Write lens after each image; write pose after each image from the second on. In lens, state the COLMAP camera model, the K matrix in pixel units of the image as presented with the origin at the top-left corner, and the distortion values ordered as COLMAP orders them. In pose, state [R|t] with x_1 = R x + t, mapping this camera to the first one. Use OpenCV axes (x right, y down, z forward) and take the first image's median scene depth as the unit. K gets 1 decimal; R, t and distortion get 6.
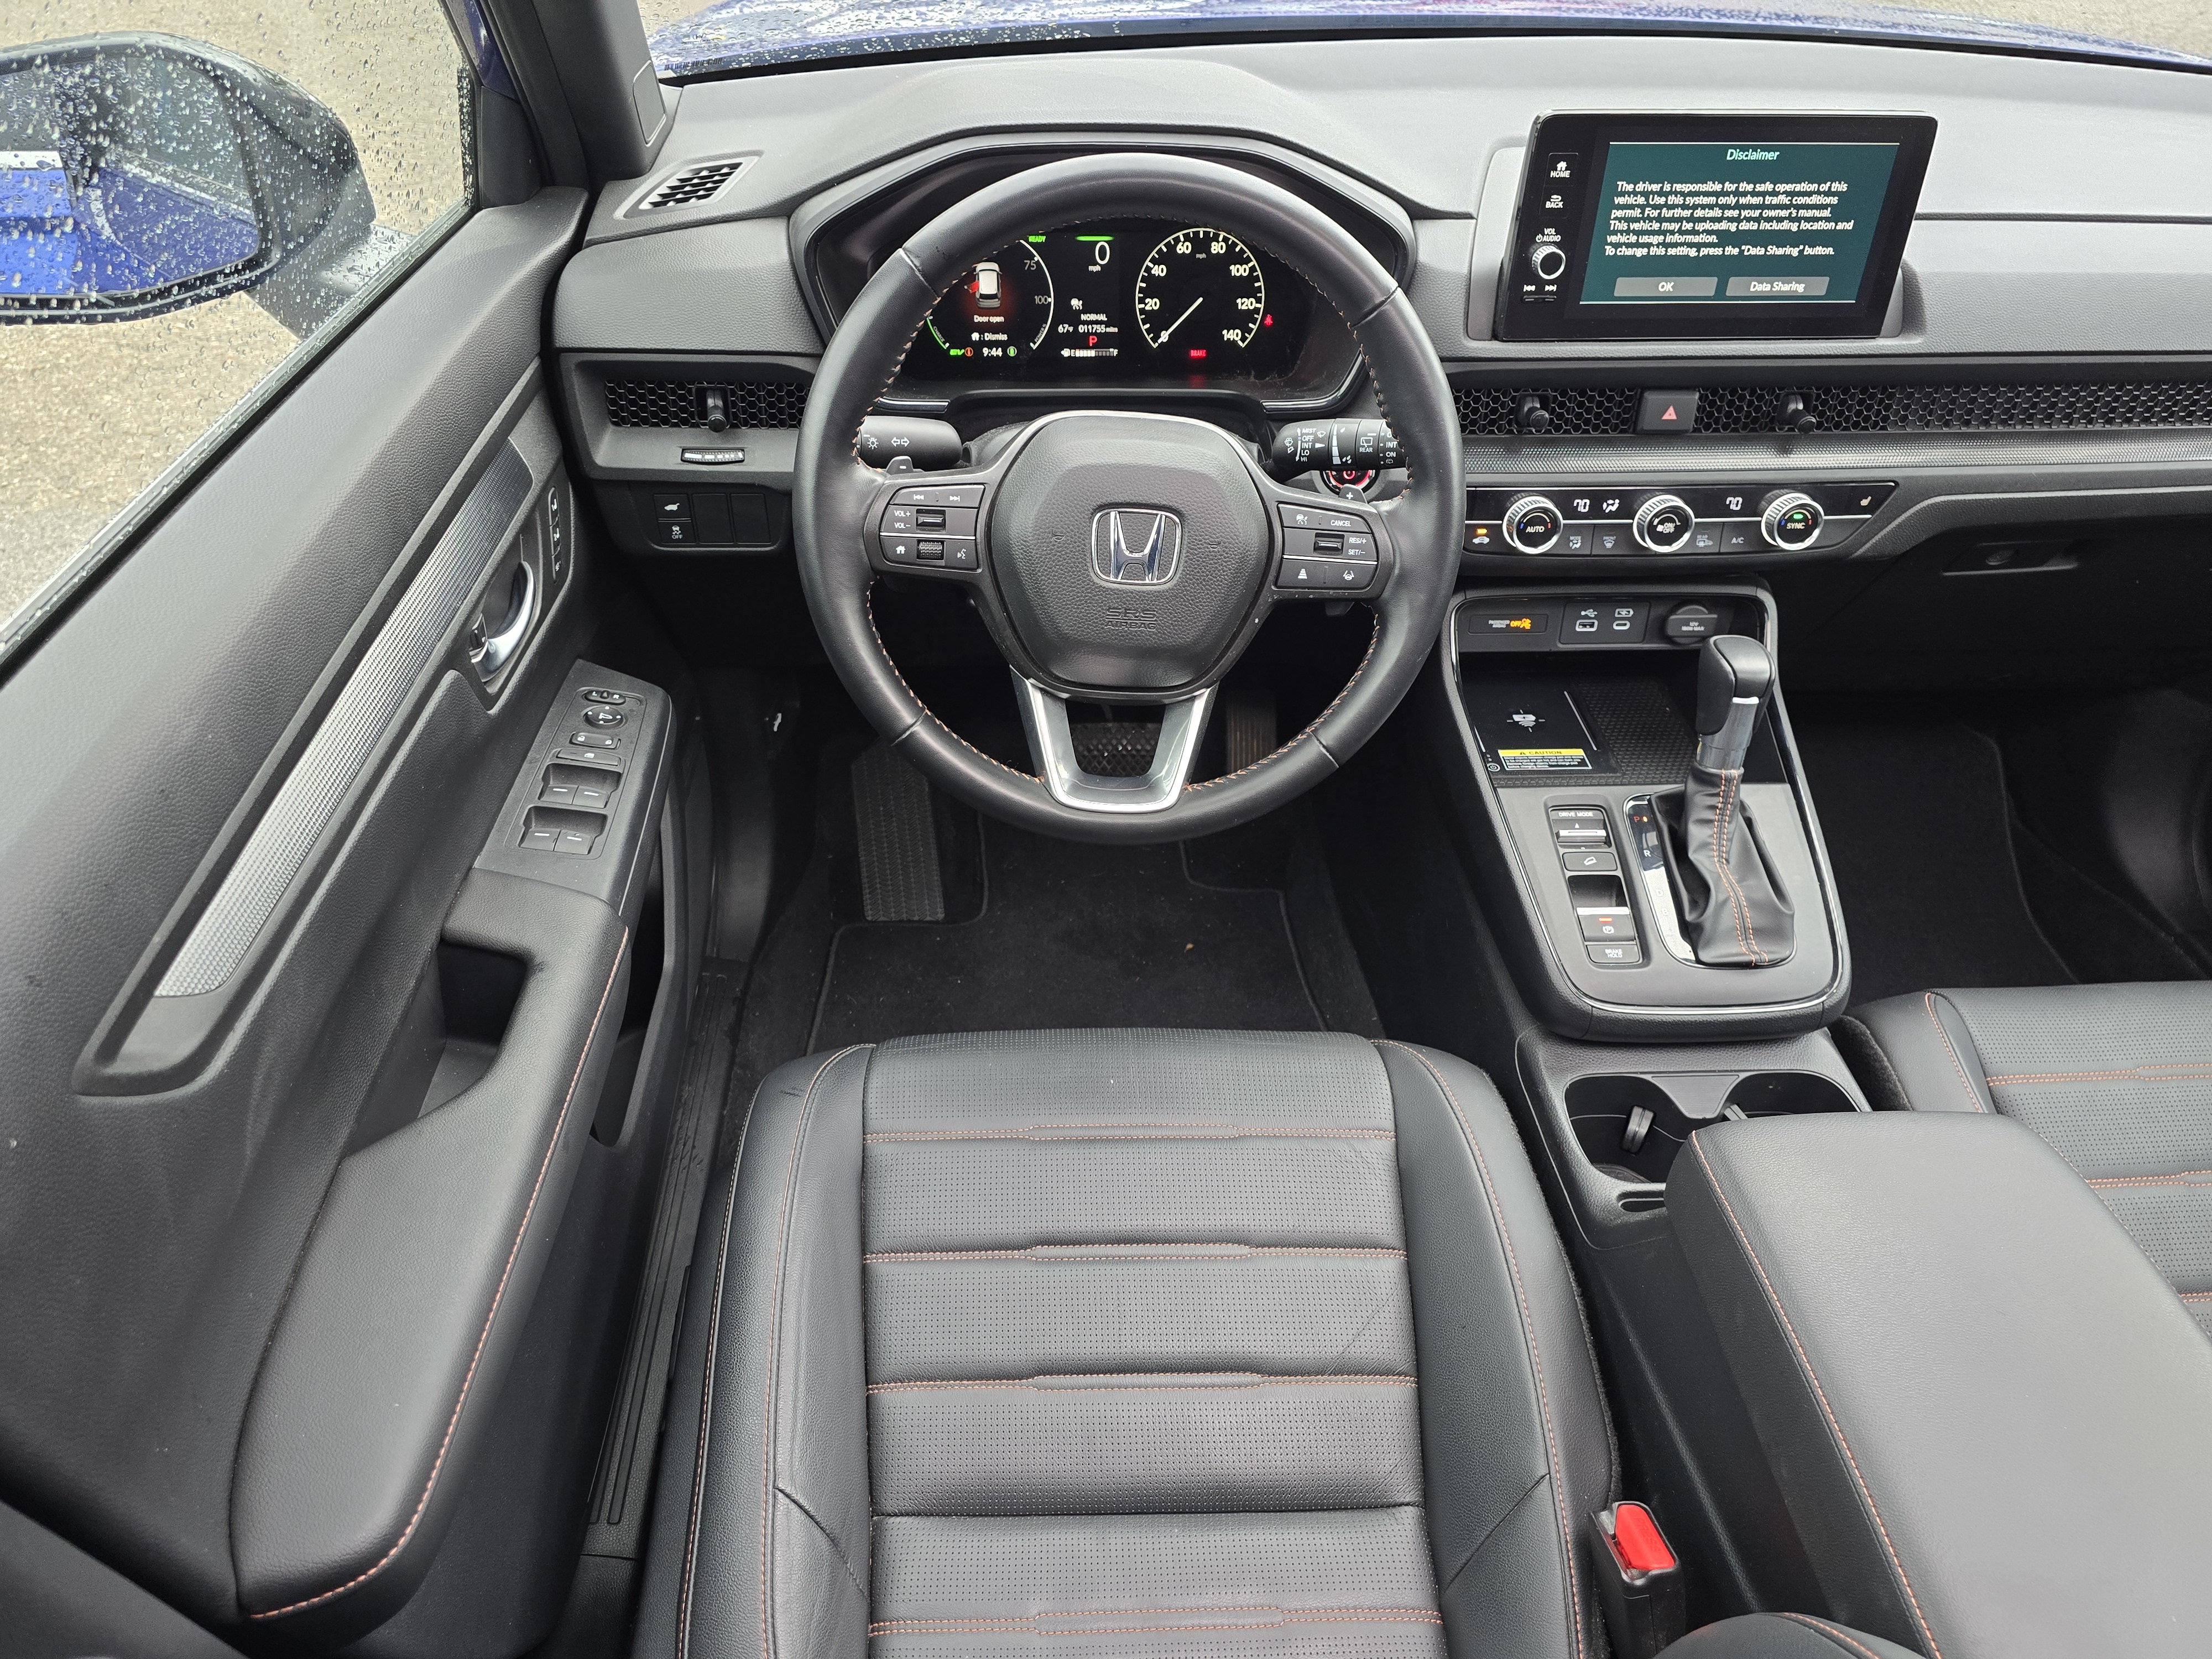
lens RADIAL K [[1454.8, 0, 1106.0], [0, 1454.8, 829.5], [0, 0, 1]] dist [0.093198, -0.091773]
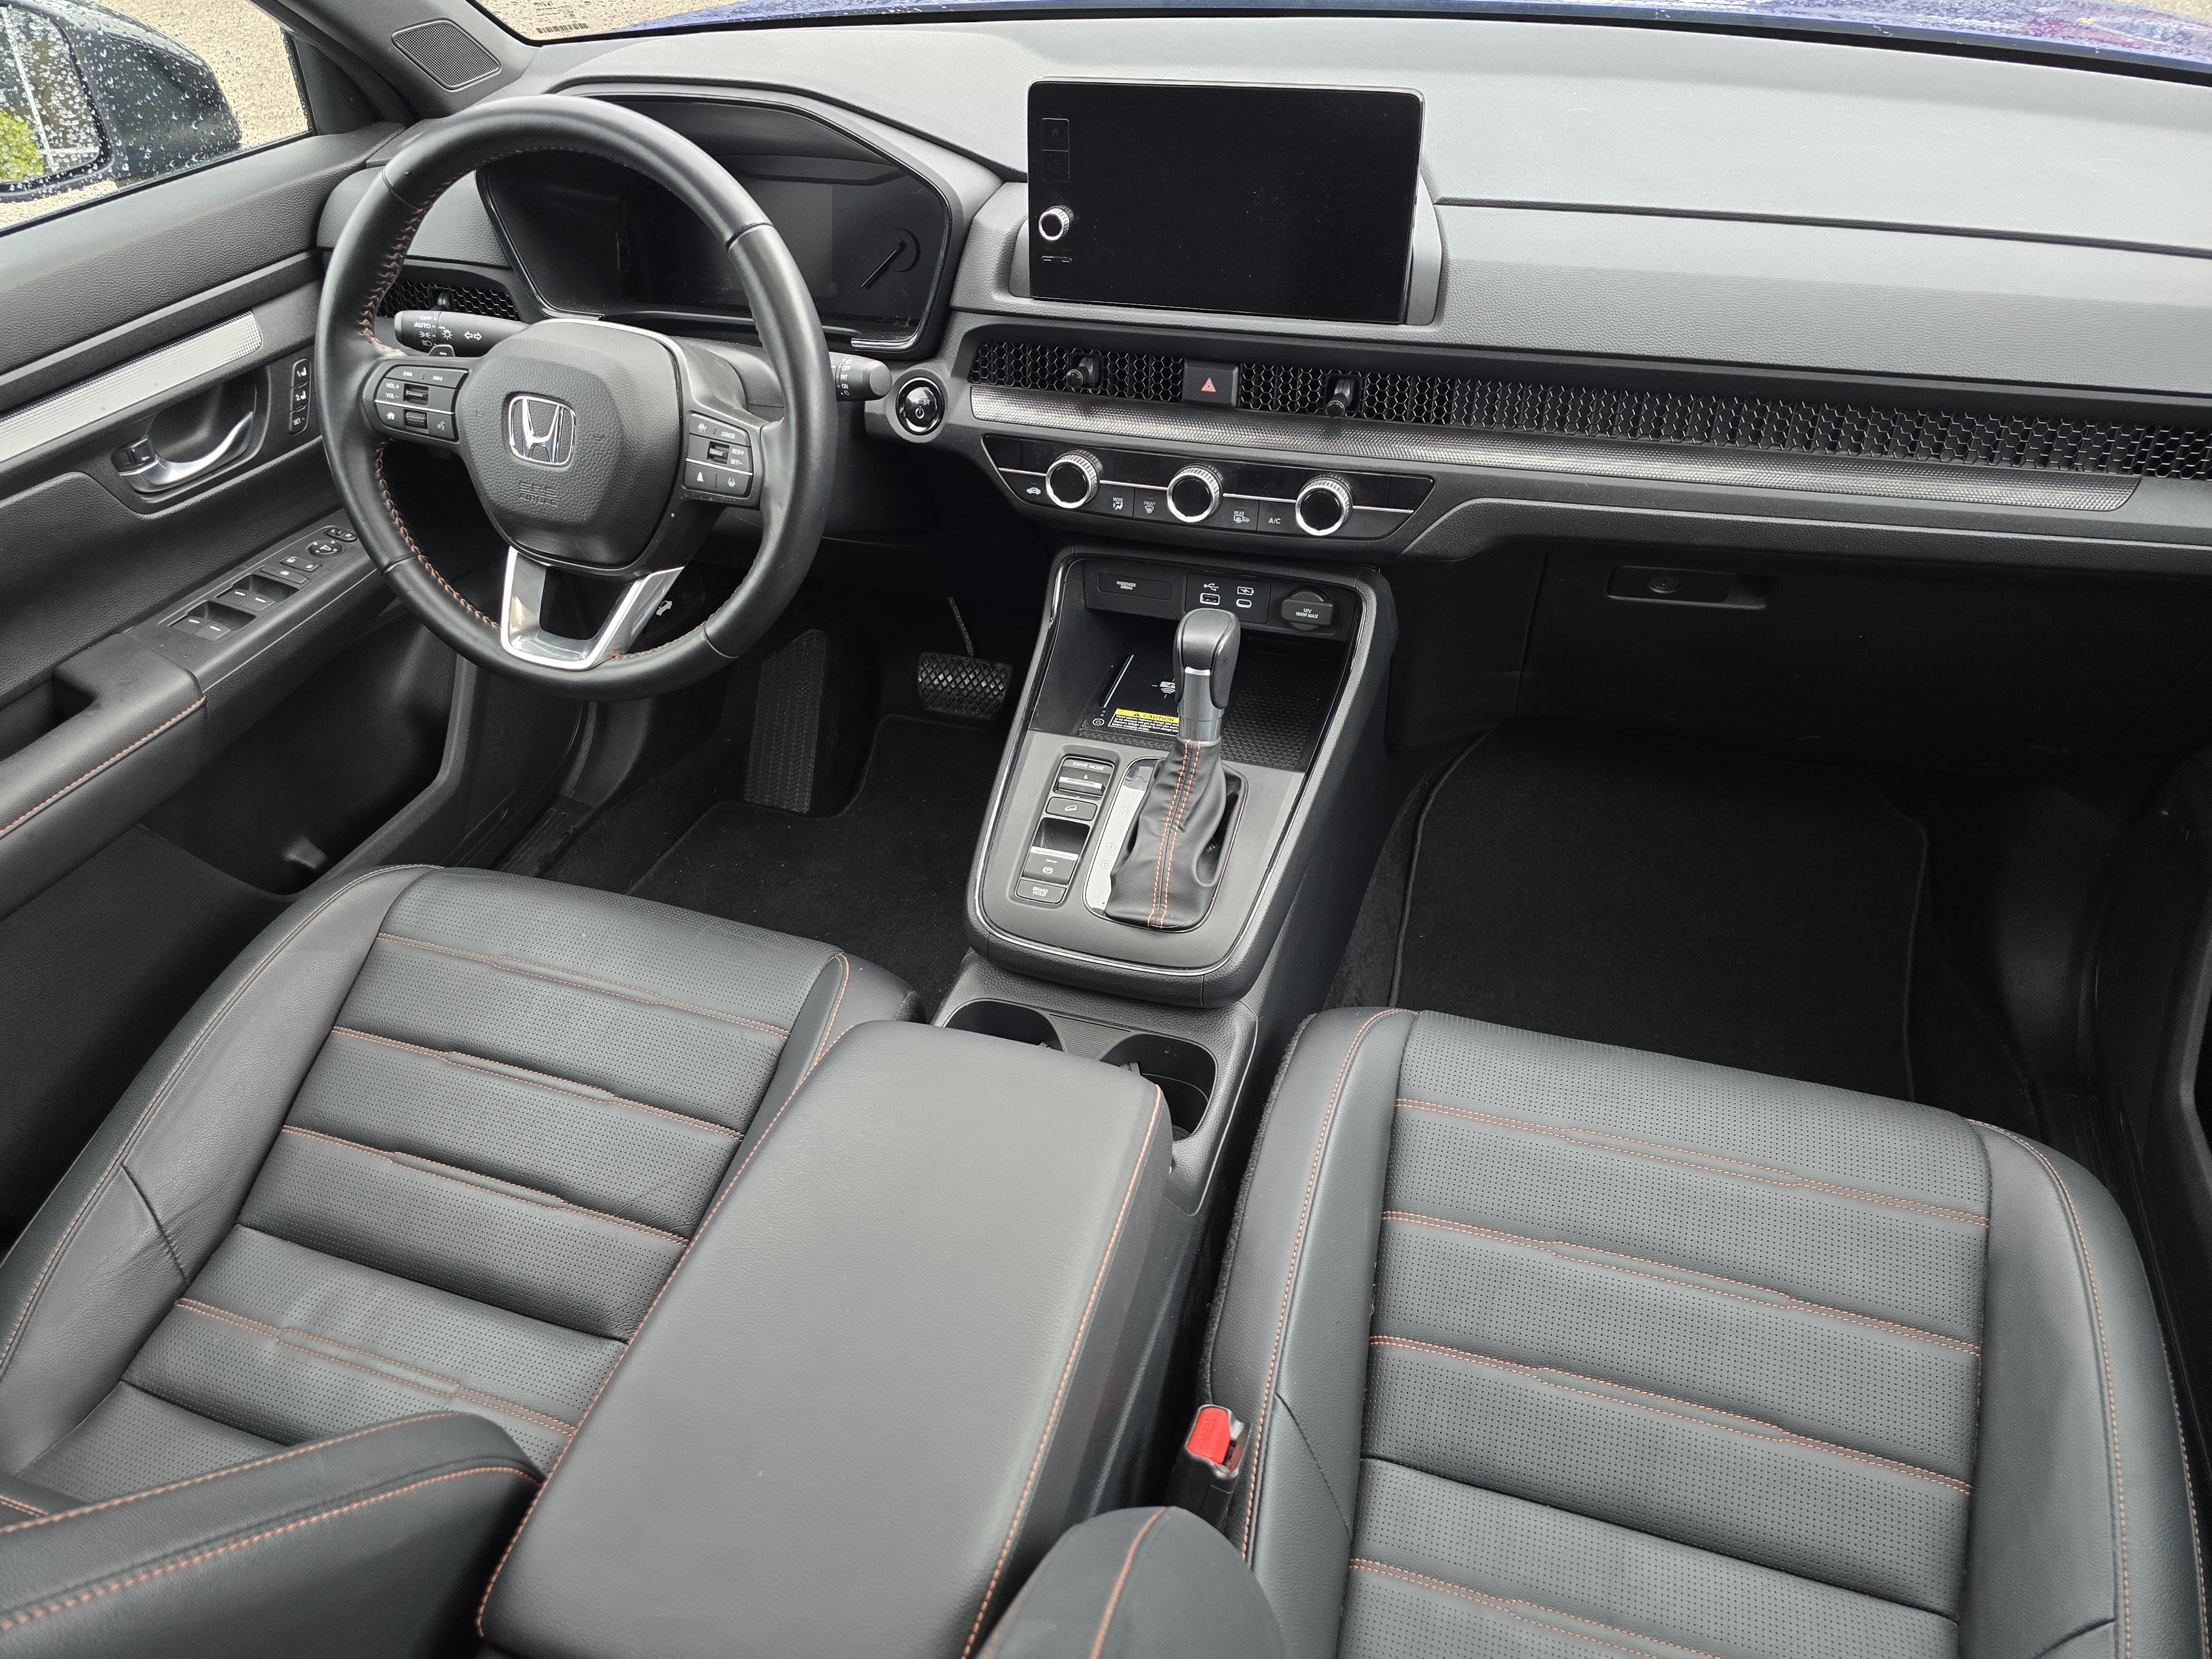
lens RADIAL K [[1454.8, 0, 1106.0], [0, 1454.8, 829.5], [0, 0, 1]] dist [0.093198, -0.091773]
pose [[0.930745, 0.179141, -0.318782, 0.821512], [-0.179638, 0.983331, 0.028100, 0.003416], [0.318502, 0.031111, 0.947411, 0.037167]]
